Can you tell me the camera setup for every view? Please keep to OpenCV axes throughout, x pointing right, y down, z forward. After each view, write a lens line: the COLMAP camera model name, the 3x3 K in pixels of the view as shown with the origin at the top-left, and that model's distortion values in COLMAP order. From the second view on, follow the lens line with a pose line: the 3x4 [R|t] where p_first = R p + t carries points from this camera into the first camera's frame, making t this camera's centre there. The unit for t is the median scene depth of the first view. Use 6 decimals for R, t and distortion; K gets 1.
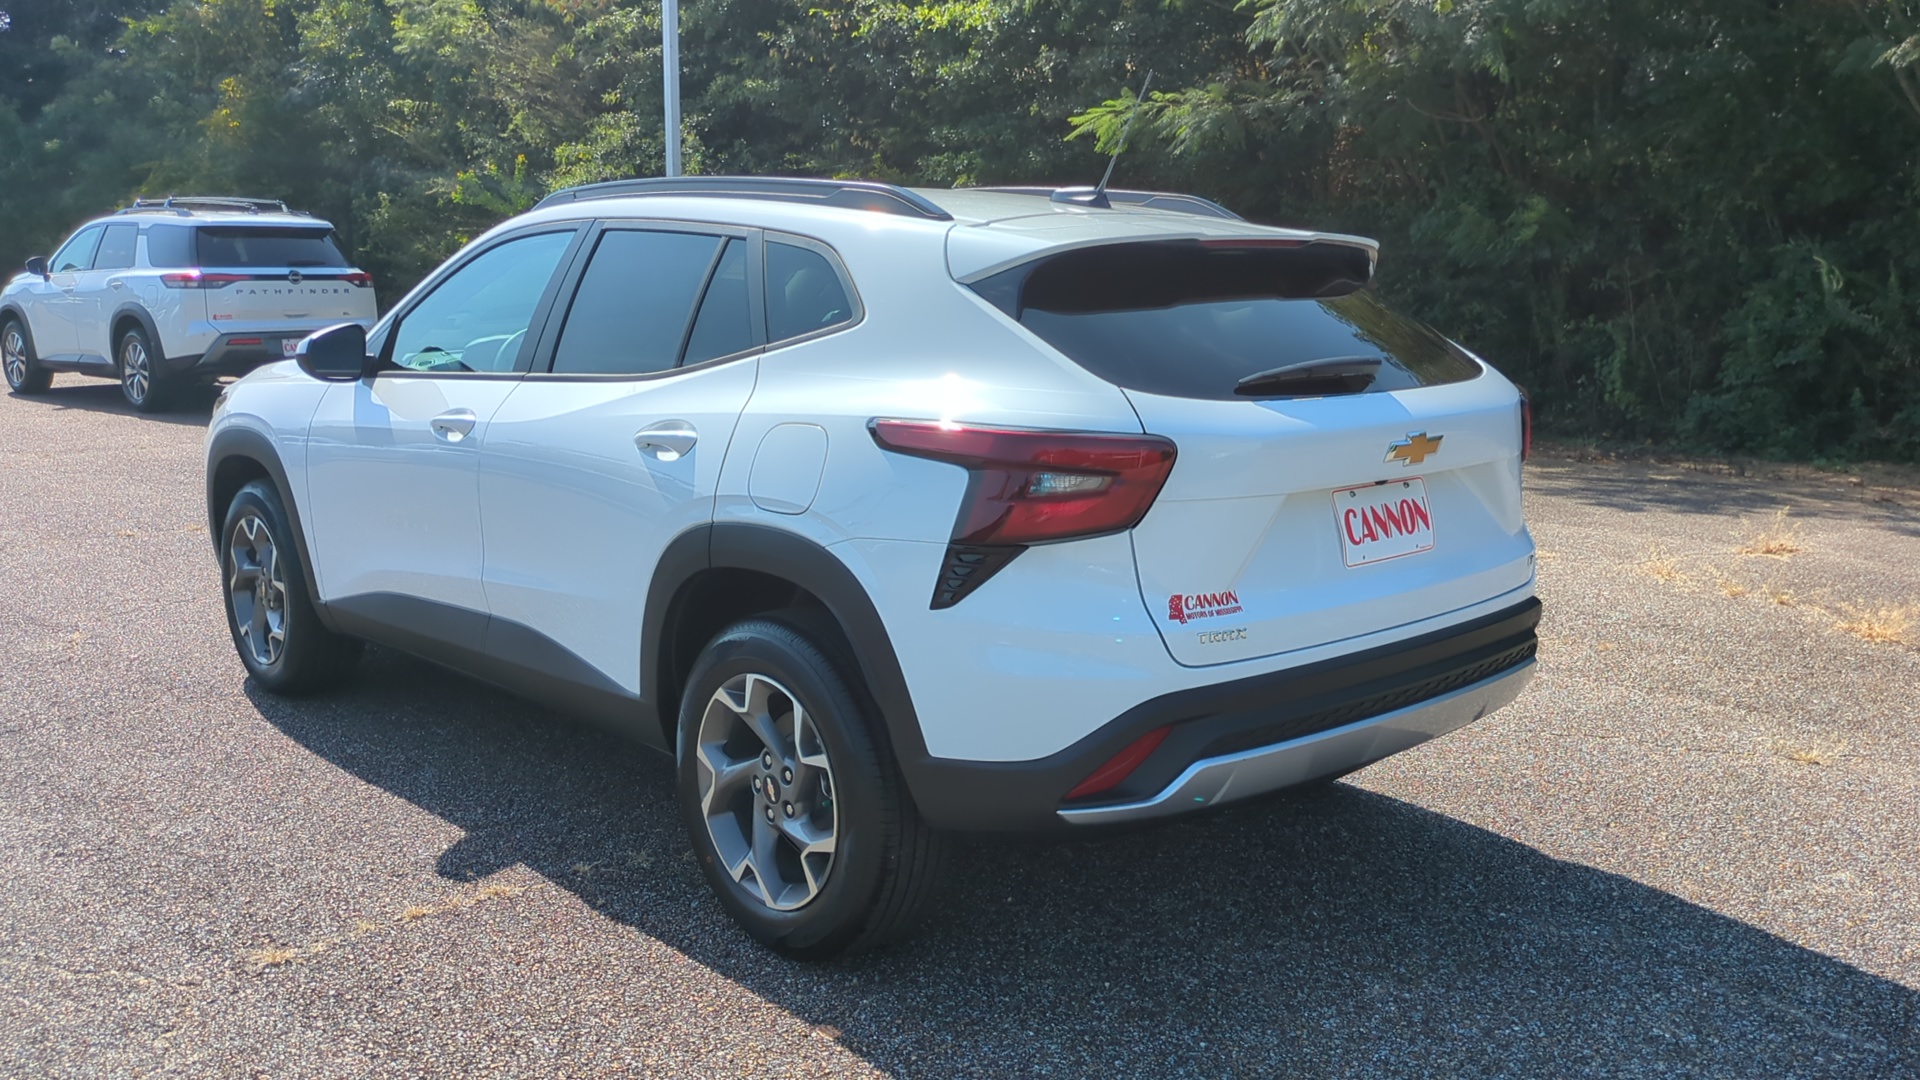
lens RADIAL K [[1644.4, 0, 960.0], [0, 1644.4, 540.0], [0, 0, 1]] dist [0.024737, -0.048231]
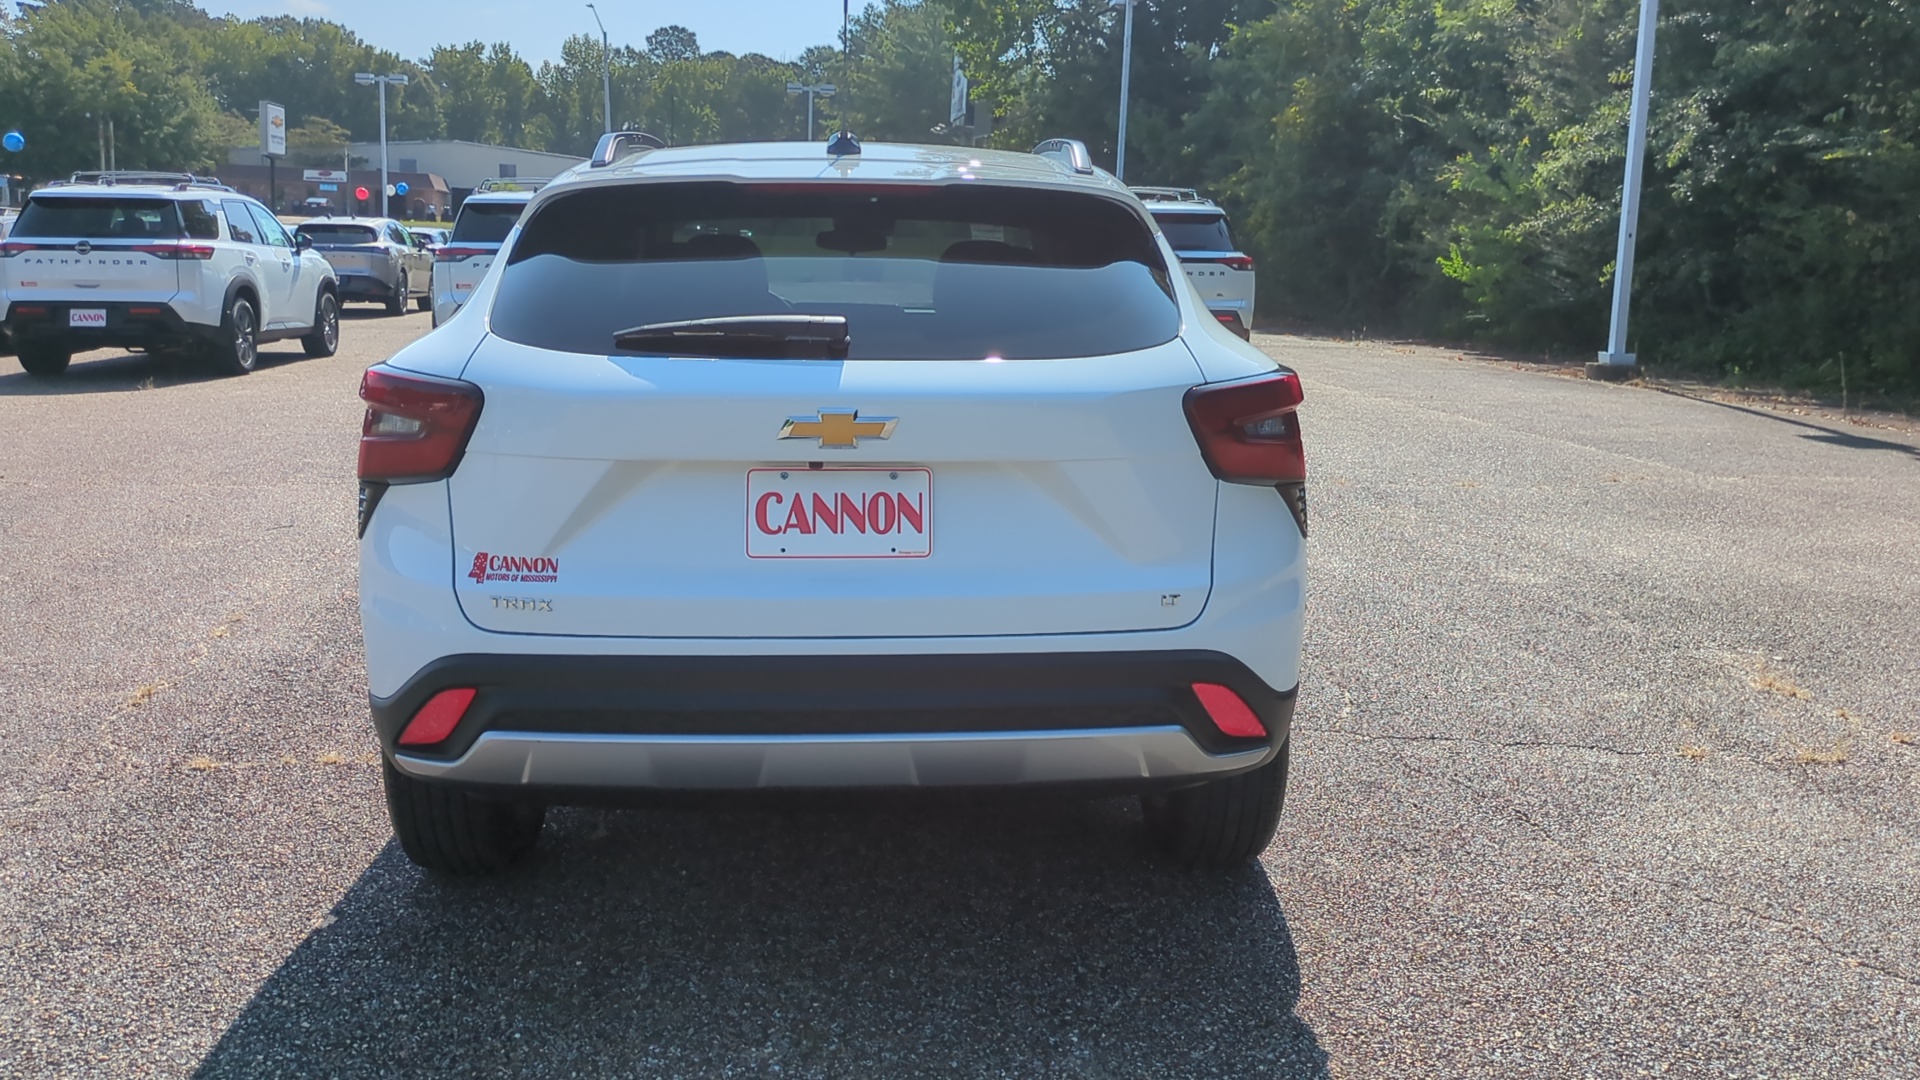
lens RADIAL K [[1639.1, 0, 959.2], [0, 1639.1, 568.5], [0, 0, 1]] dist [0.039812, -0.064546]
pose [[0.777810, 0.129422, -0.615029, 0.823779], [-0.117058, 0.991277, 0.060556, -0.041505], [0.617502, 0.024893, 0.786176, 0.380838]]
